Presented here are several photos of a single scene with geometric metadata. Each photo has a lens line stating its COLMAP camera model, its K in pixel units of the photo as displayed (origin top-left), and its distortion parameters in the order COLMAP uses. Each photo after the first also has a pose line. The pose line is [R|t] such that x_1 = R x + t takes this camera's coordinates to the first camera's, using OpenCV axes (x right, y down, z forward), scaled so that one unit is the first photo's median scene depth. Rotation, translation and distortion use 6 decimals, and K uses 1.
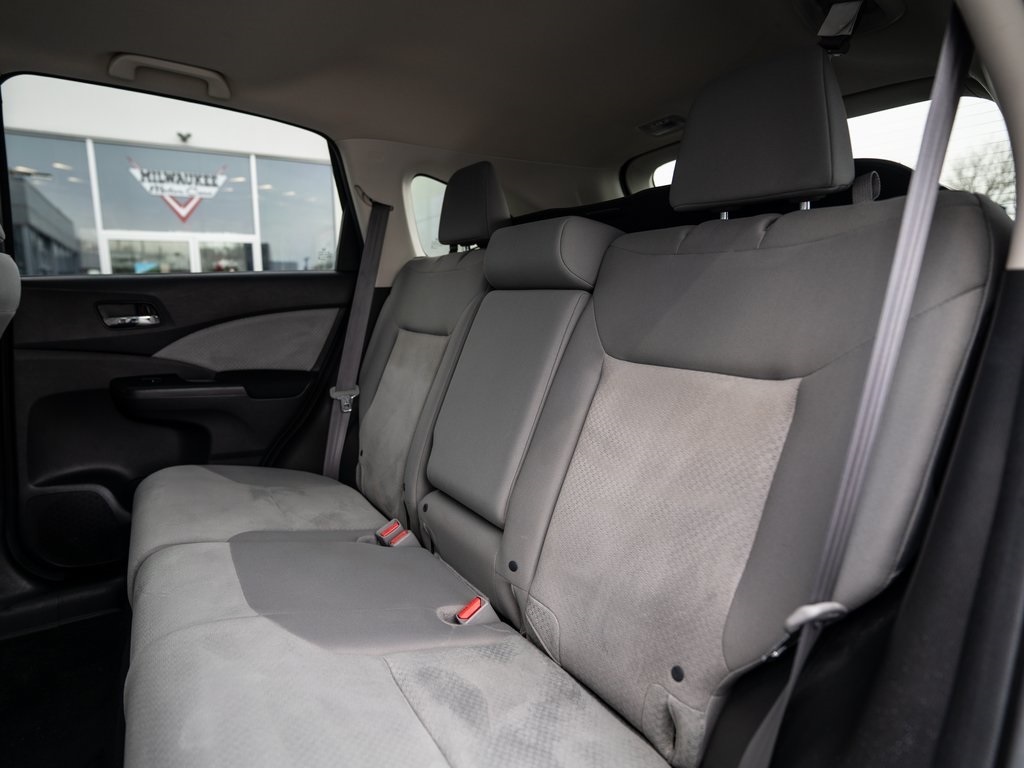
lens RADIAL K [[574.9, 0, 513.8], [0, 574.9, 390.6], [0, 0, 1]] dist [-0.044620, 0.012751]
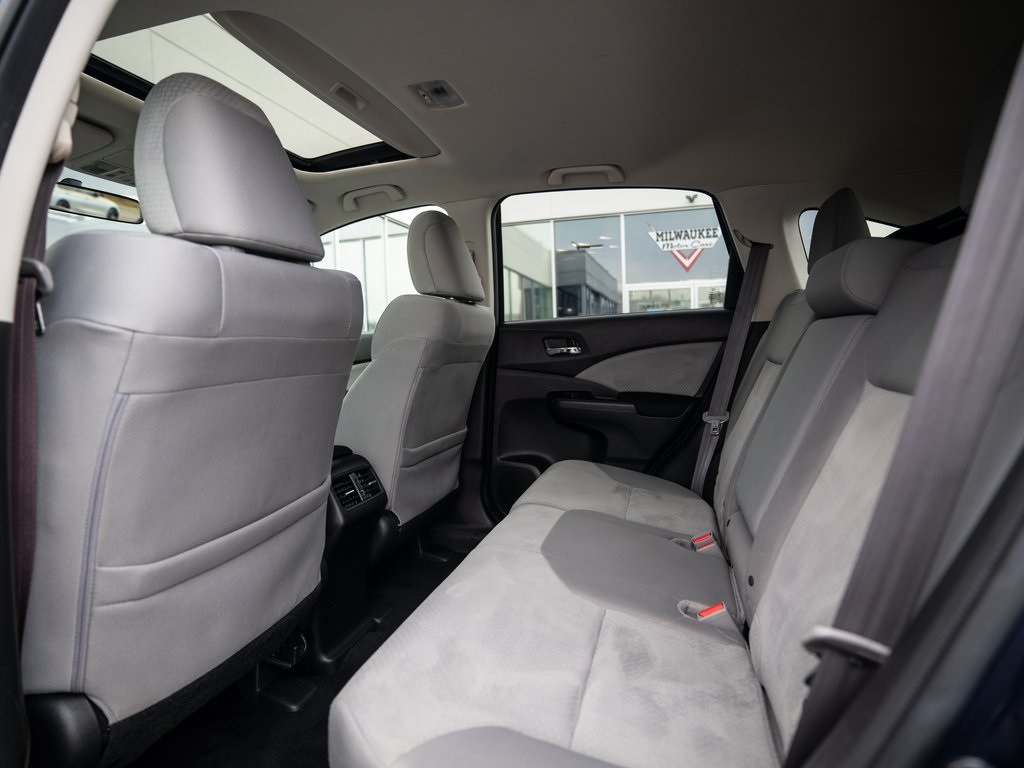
lens RADIAL K [[565.1, 0, 513.0], [0, 565.1, 380.3], [0, 0, 1]] dist [-0.055362, 0.023448]
pose [[0.676992, 0.037702, -0.735024, 0.232230], [-0.099614, 0.994191, -0.040753, 0.015371], [0.729218, 0.100808, 0.676815, -0.017619]]
